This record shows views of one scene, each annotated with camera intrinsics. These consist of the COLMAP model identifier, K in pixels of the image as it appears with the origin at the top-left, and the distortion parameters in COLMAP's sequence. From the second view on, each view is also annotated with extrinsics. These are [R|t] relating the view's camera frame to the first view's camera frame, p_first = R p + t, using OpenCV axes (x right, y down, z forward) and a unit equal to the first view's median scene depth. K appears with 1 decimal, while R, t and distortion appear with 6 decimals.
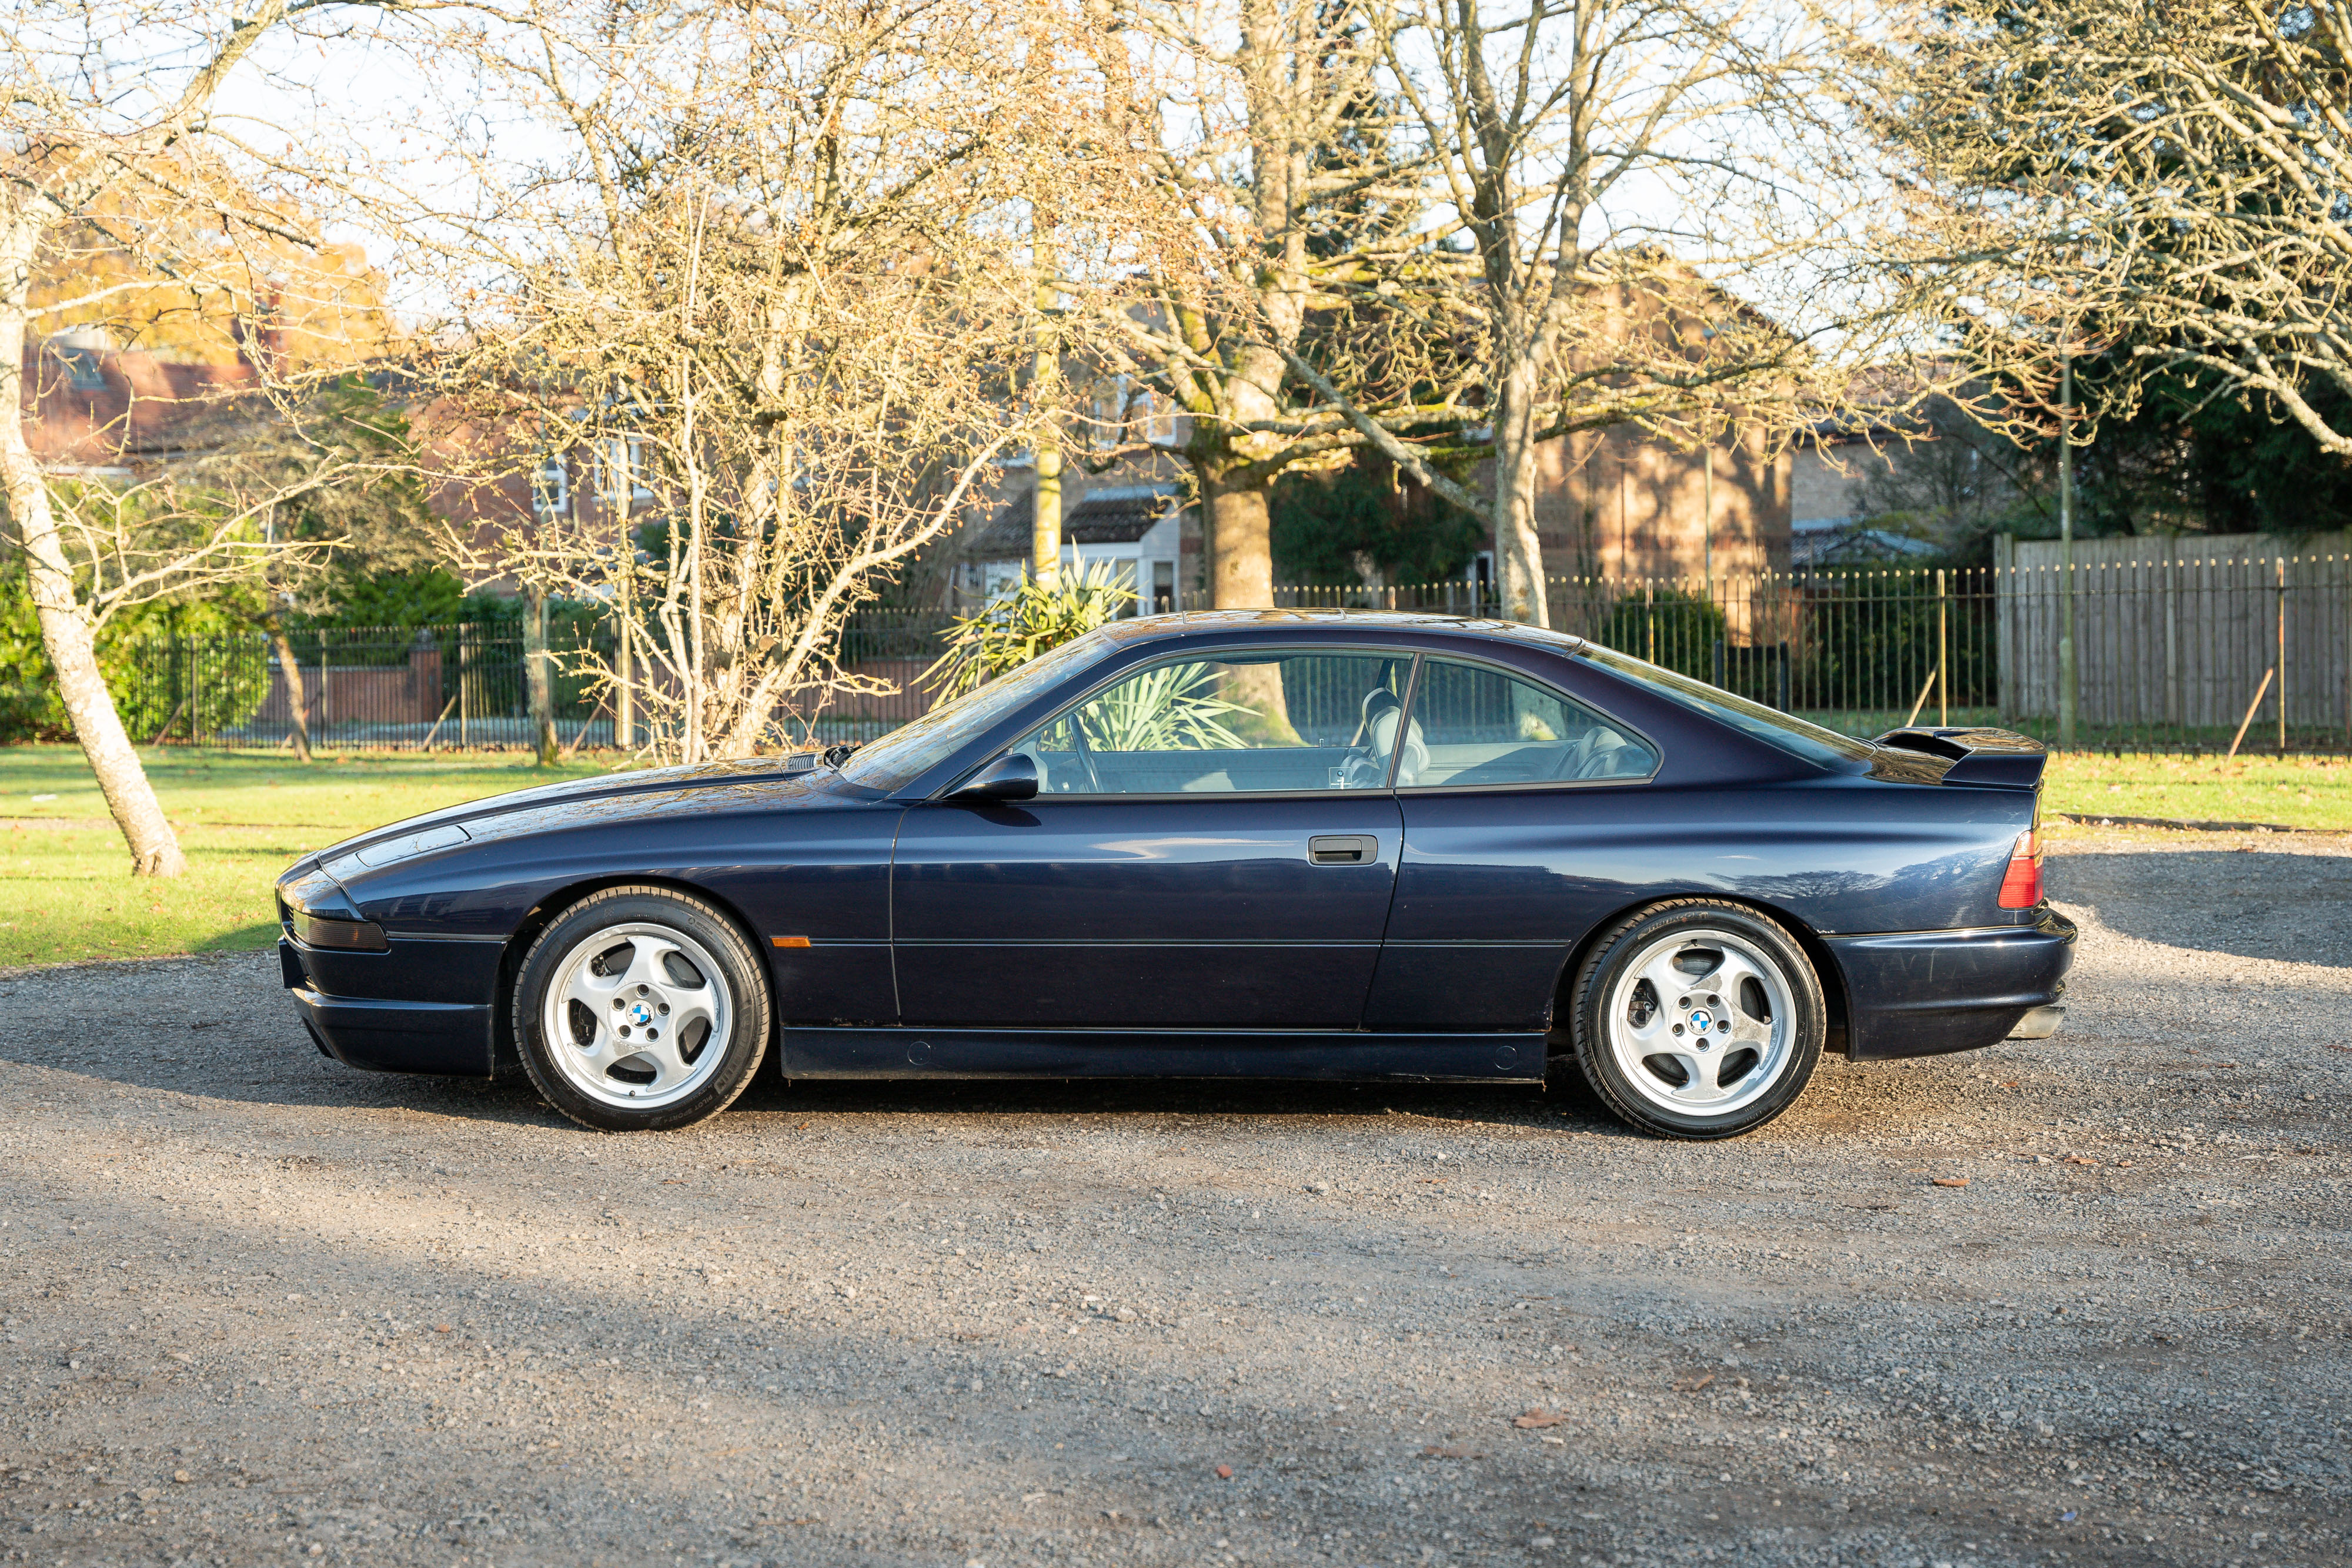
lens RADIAL K [[4393.7, 0, 1176.0], [0, 4393.7, 784.0], [0, 0, 1]] dist [0.230336, 0.106722]
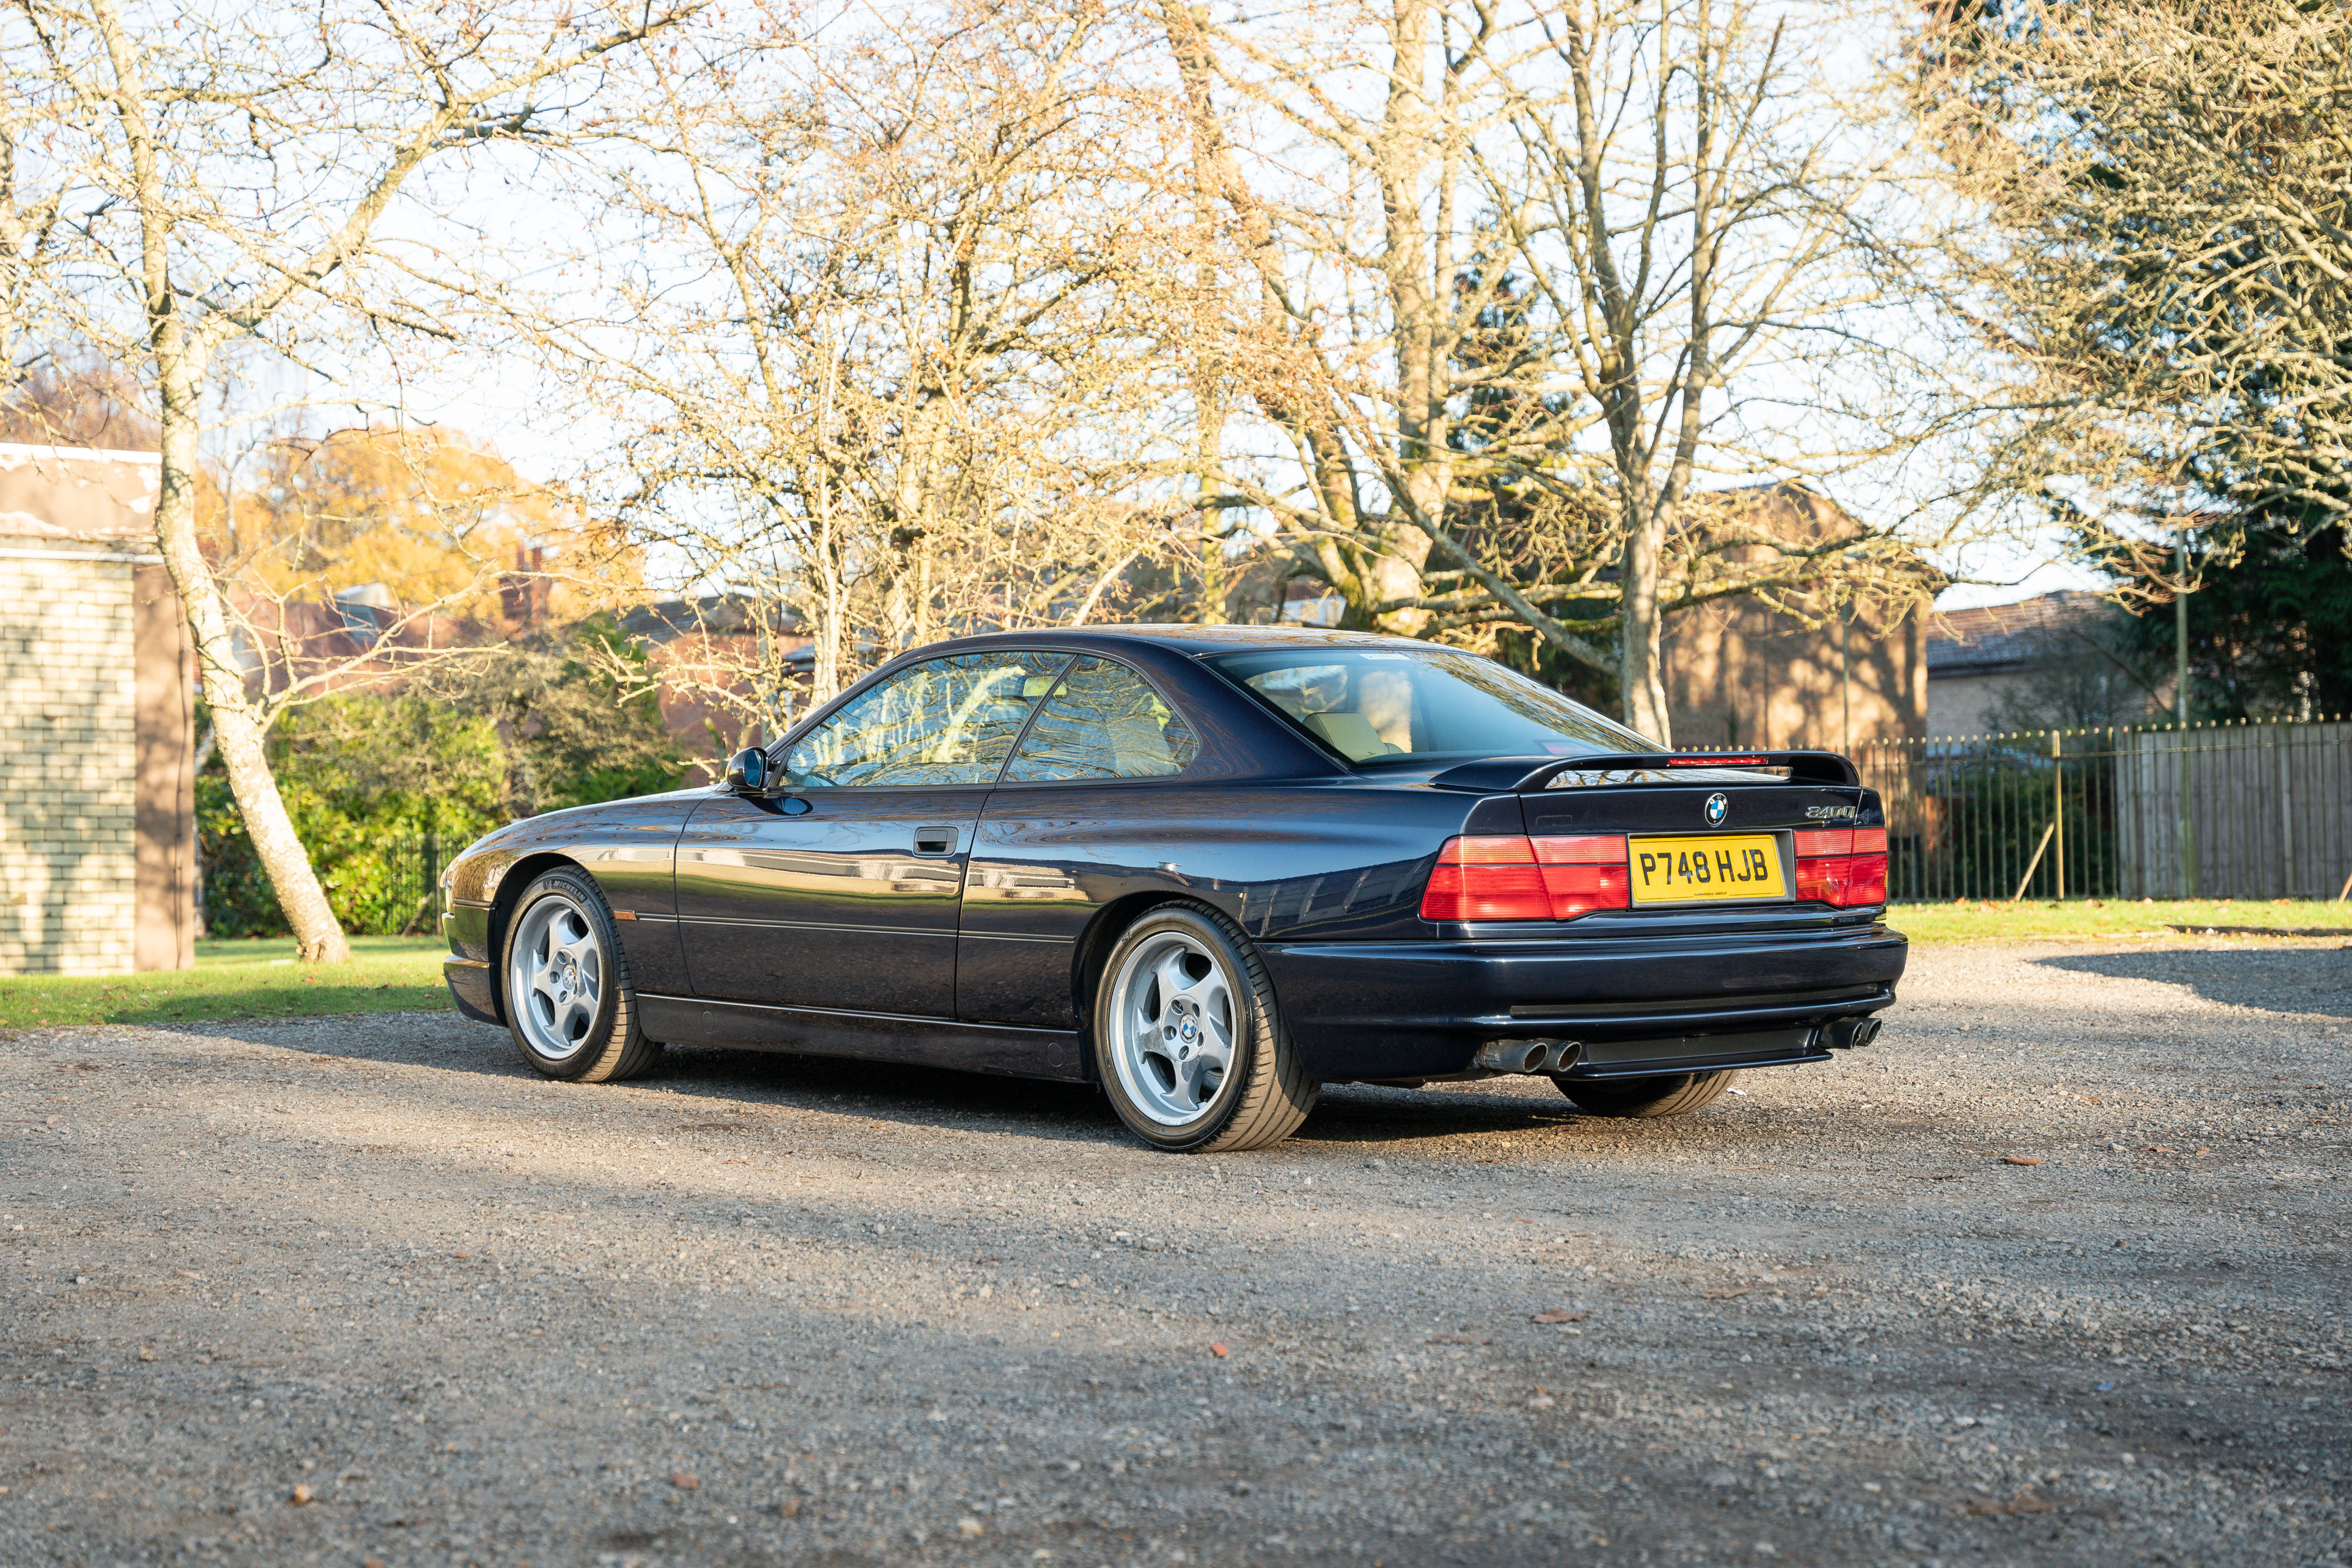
lens RADIAL K [[4046.5, 0, 1168.7], [0, 4046.5, 846.5], [0, 0, 1]] dist [0.216475, 0.271892]
pose [[0.998854, -0.004342, -0.047659, 0.015529], [0.002430, 0.999193, -0.040104, 0.029857], [0.047795, 0.039942, 0.998058, 0.041954]]
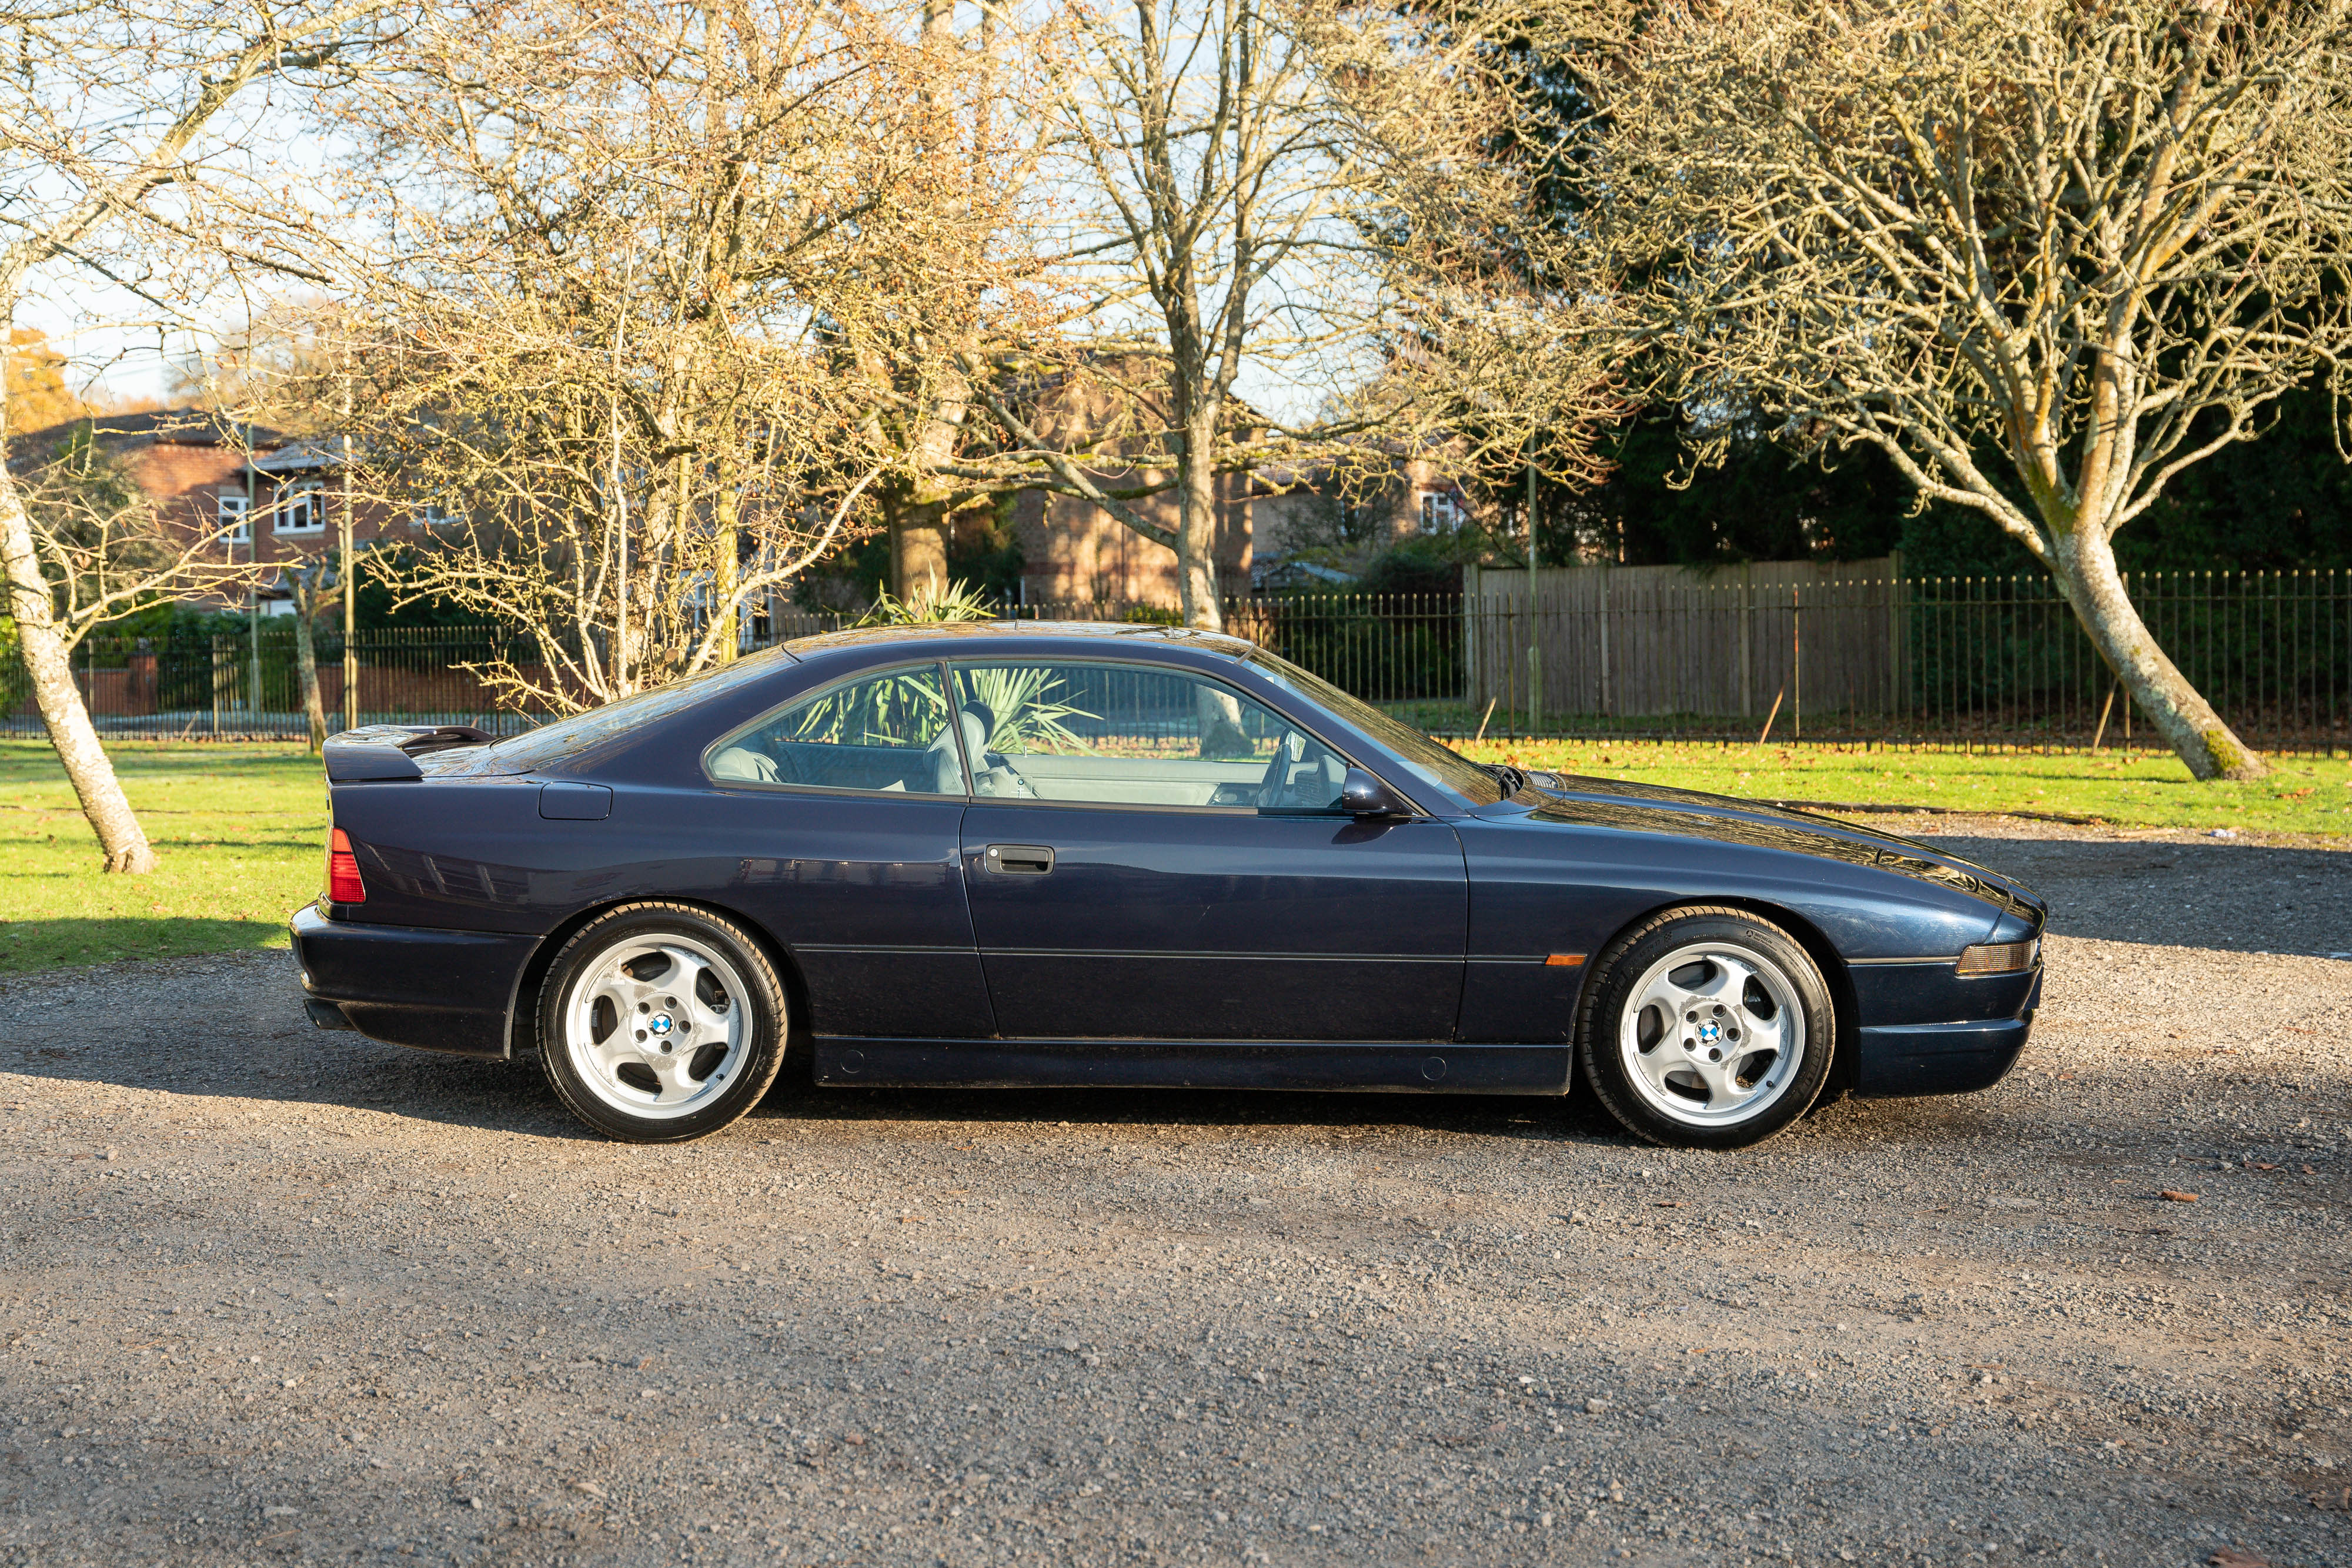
lens RADIAL K [[3395.9, 0, 1109.2], [0, 3395.9, 776.0], [0, 0, 1]] dist [0.081858, 0.169129]
pose [[0.992891, -0.005265, 0.118914, -0.084798], [0.004619, 0.999973, 0.005703, -0.005954], [-0.118941, -0.005113, 0.992888, 0.137496]]
